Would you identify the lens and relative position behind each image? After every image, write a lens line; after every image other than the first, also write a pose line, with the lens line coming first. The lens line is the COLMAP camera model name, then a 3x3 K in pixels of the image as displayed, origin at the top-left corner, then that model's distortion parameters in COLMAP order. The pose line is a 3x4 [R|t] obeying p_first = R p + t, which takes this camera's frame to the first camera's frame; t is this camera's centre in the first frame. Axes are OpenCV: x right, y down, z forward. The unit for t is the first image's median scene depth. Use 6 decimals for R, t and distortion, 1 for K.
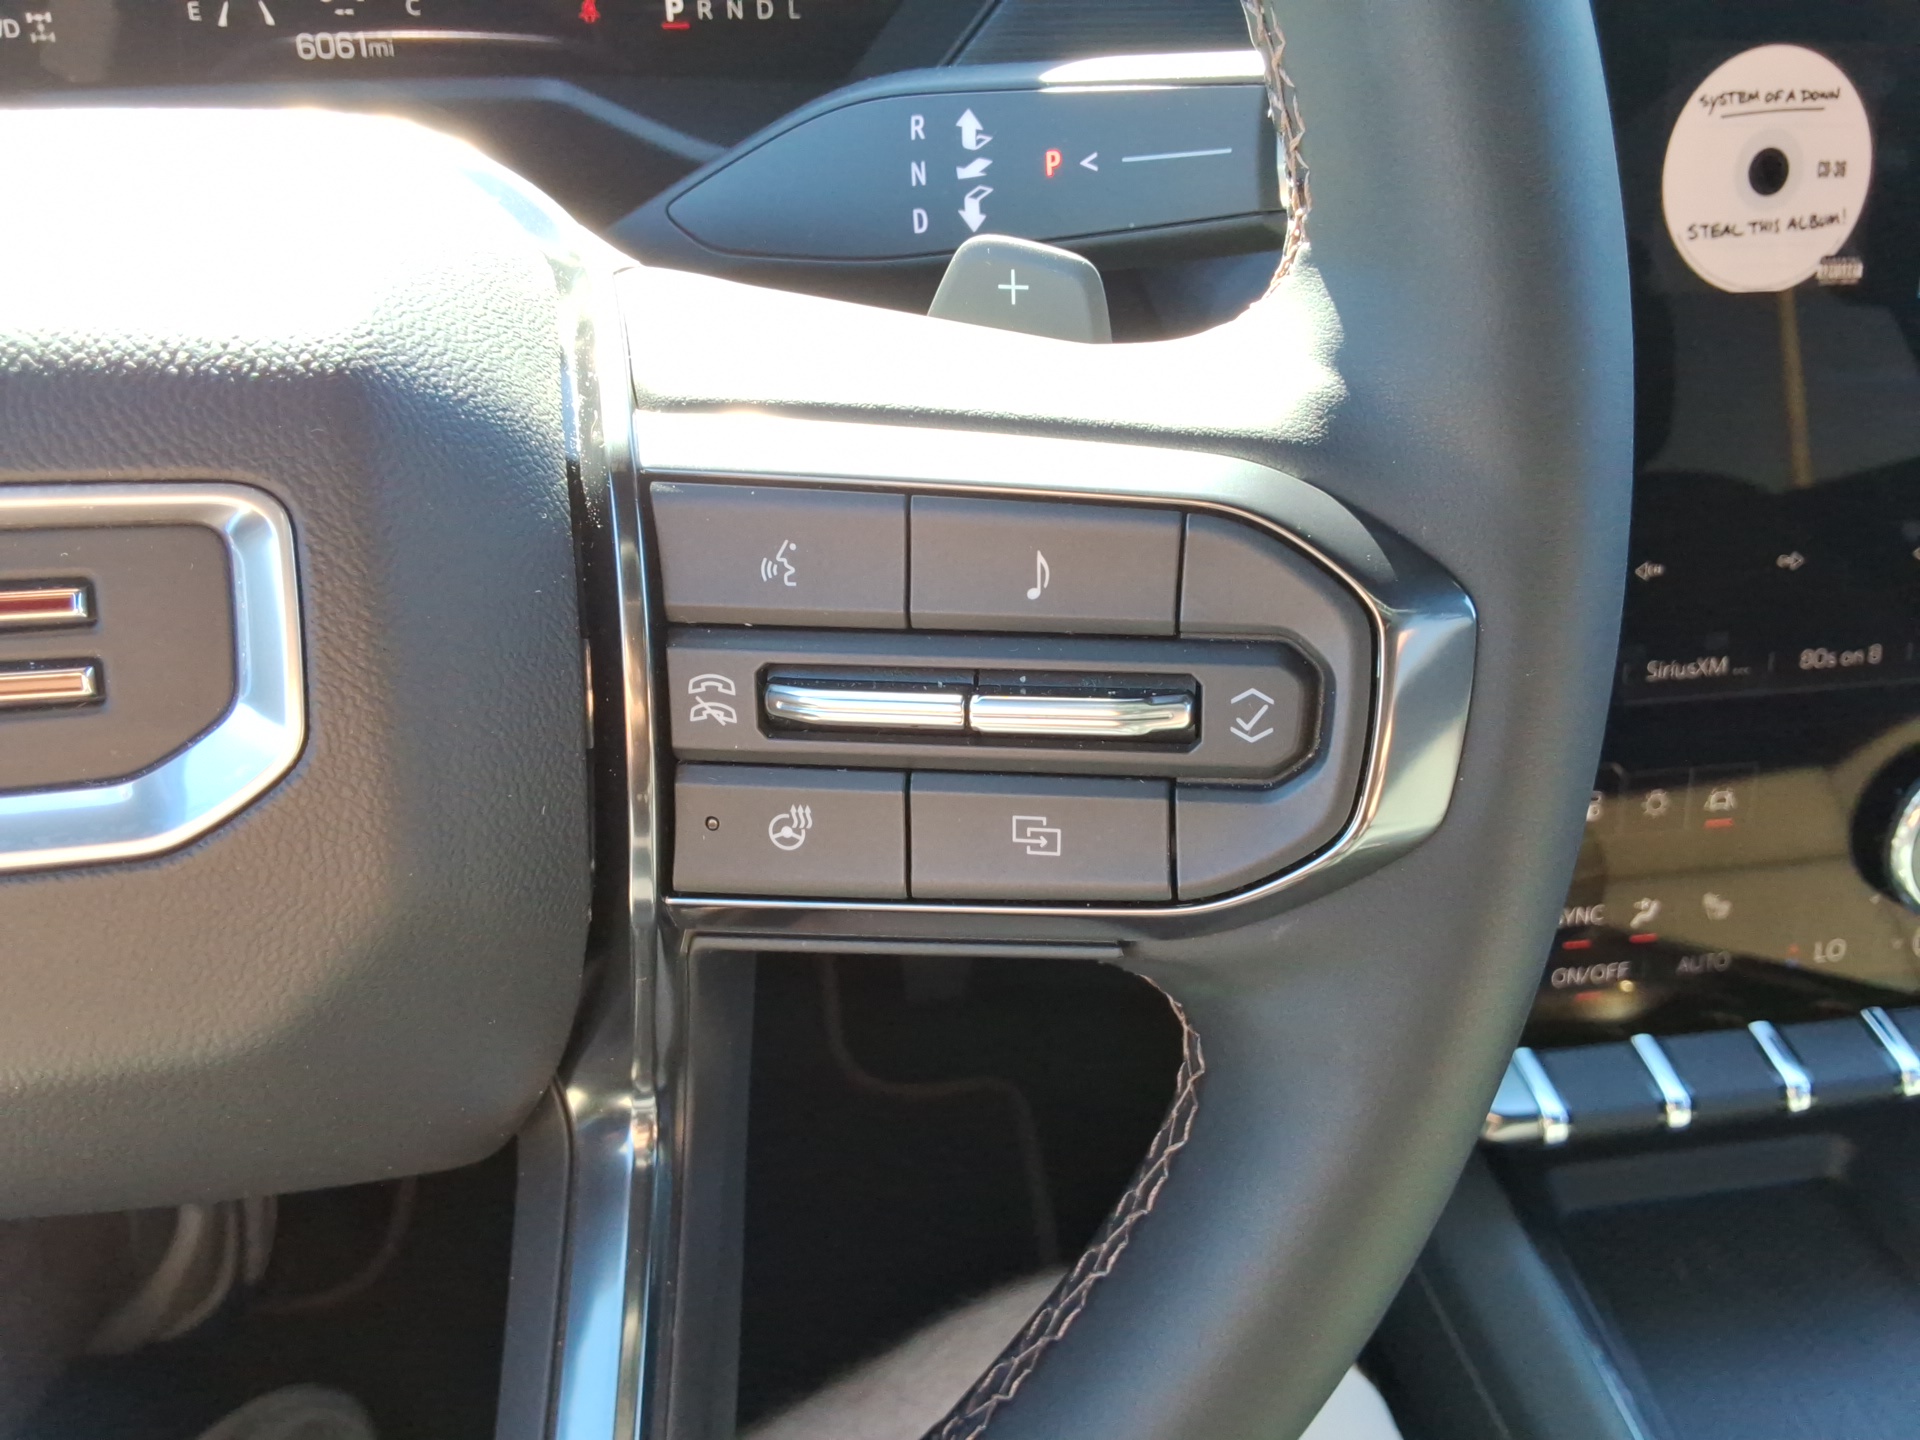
lens RADIAL K [[1551.4, 0, 974.8], [0, 1551.4, 734.4], [0, 0, 1]] dist [0.094052, -0.134792]
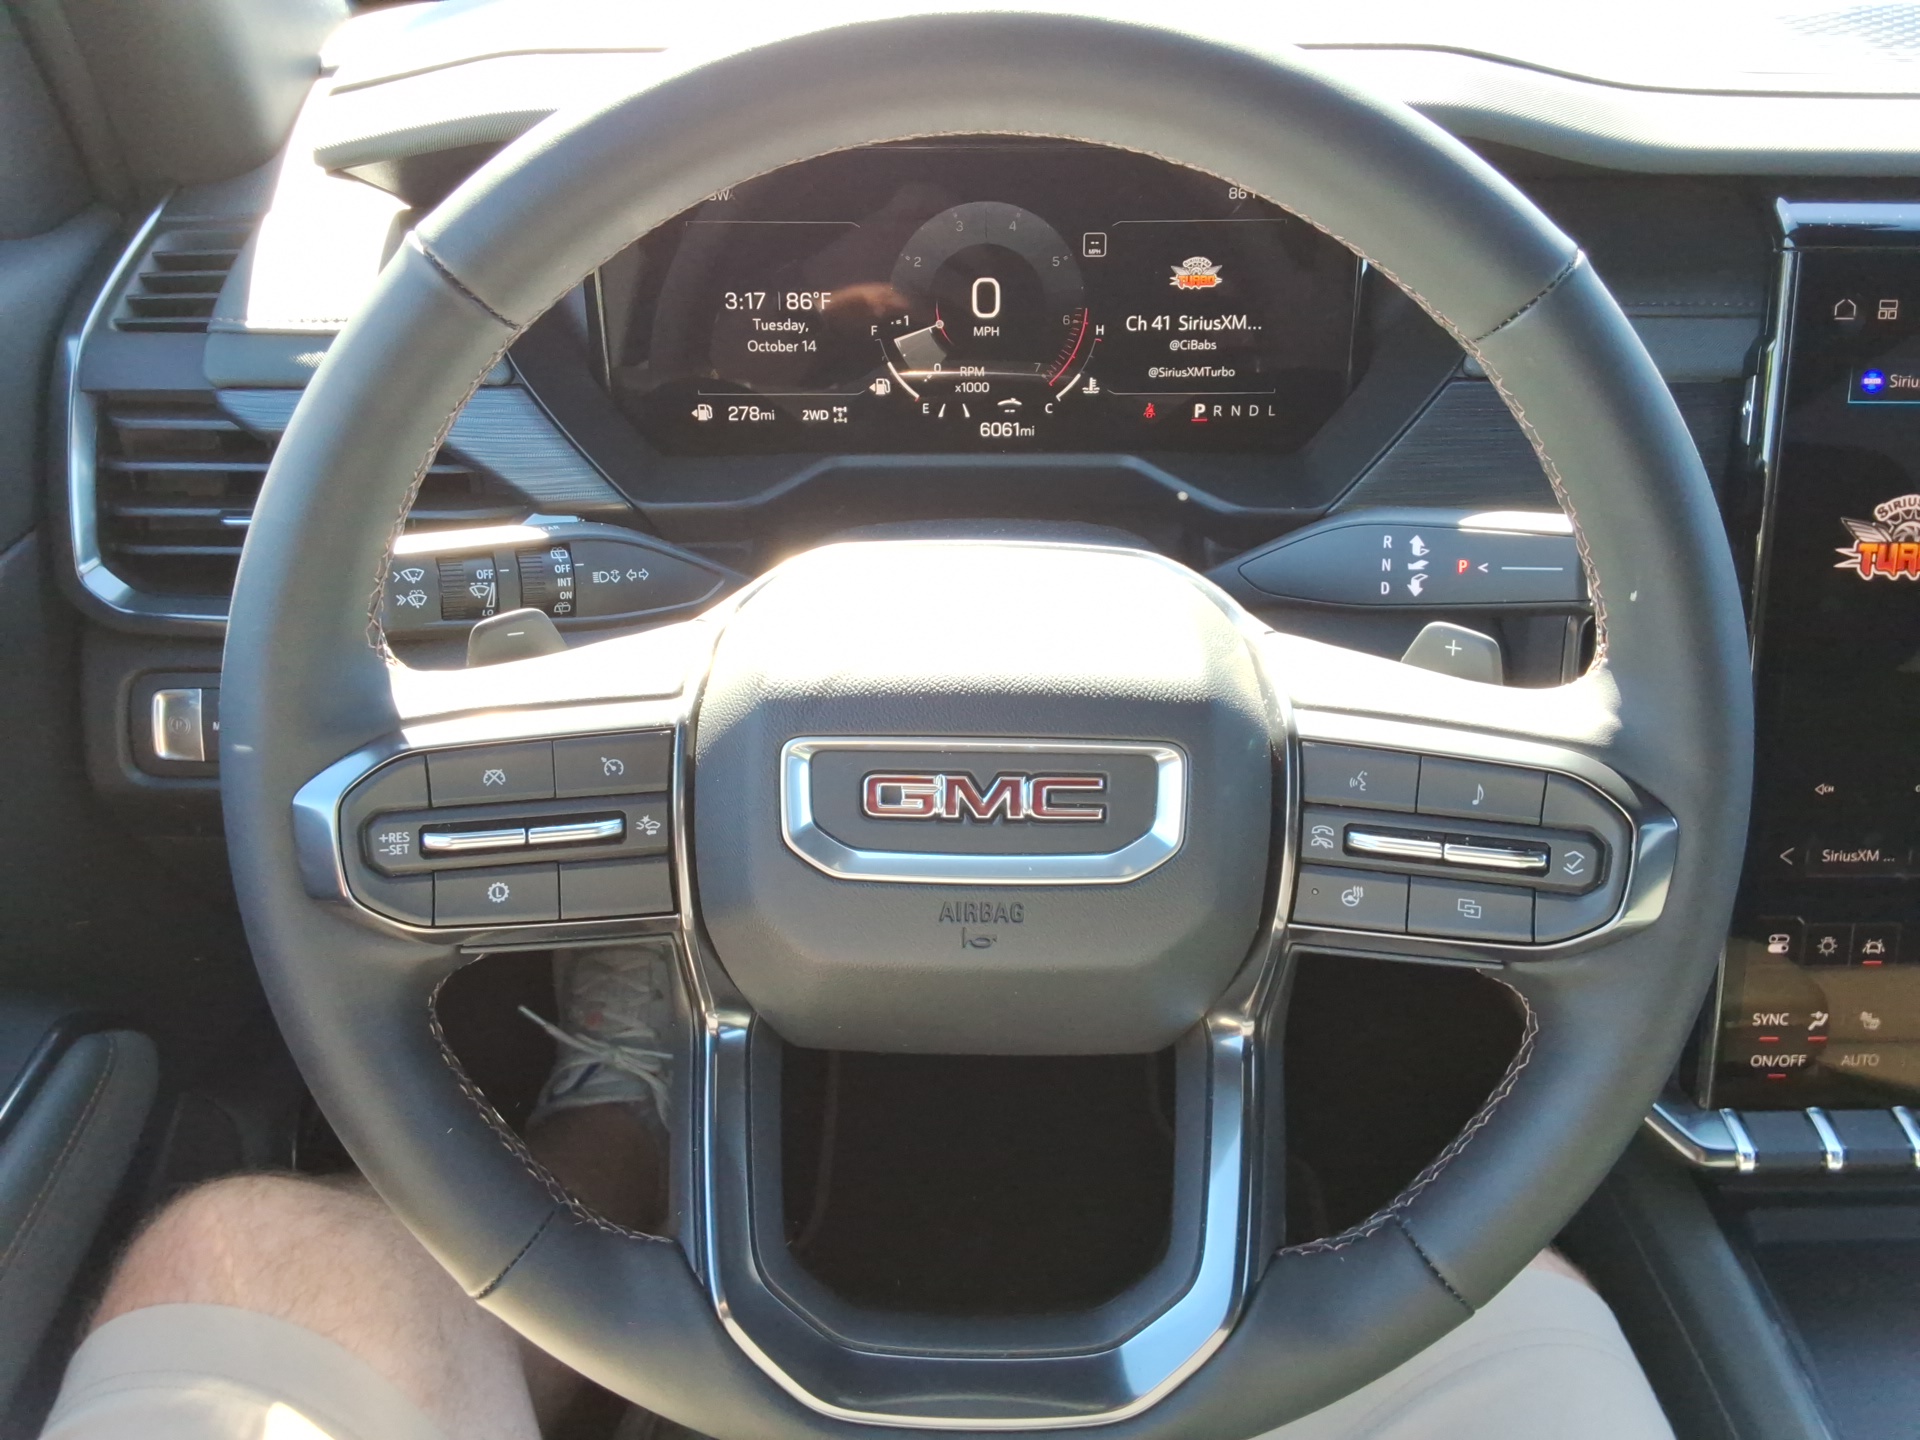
lens RADIAL K [[1551.4, 0, 983.6], [0, 1551.4, 719.8], [0, 0, 1]] dist [0.094052, -0.134792]
pose [[0.987759, 0.063739, -0.142368, -0.329237], [-0.075693, 0.993902, -0.080185, 0.026216], [0.136389, 0.089980, 0.986561, -1.278081]]
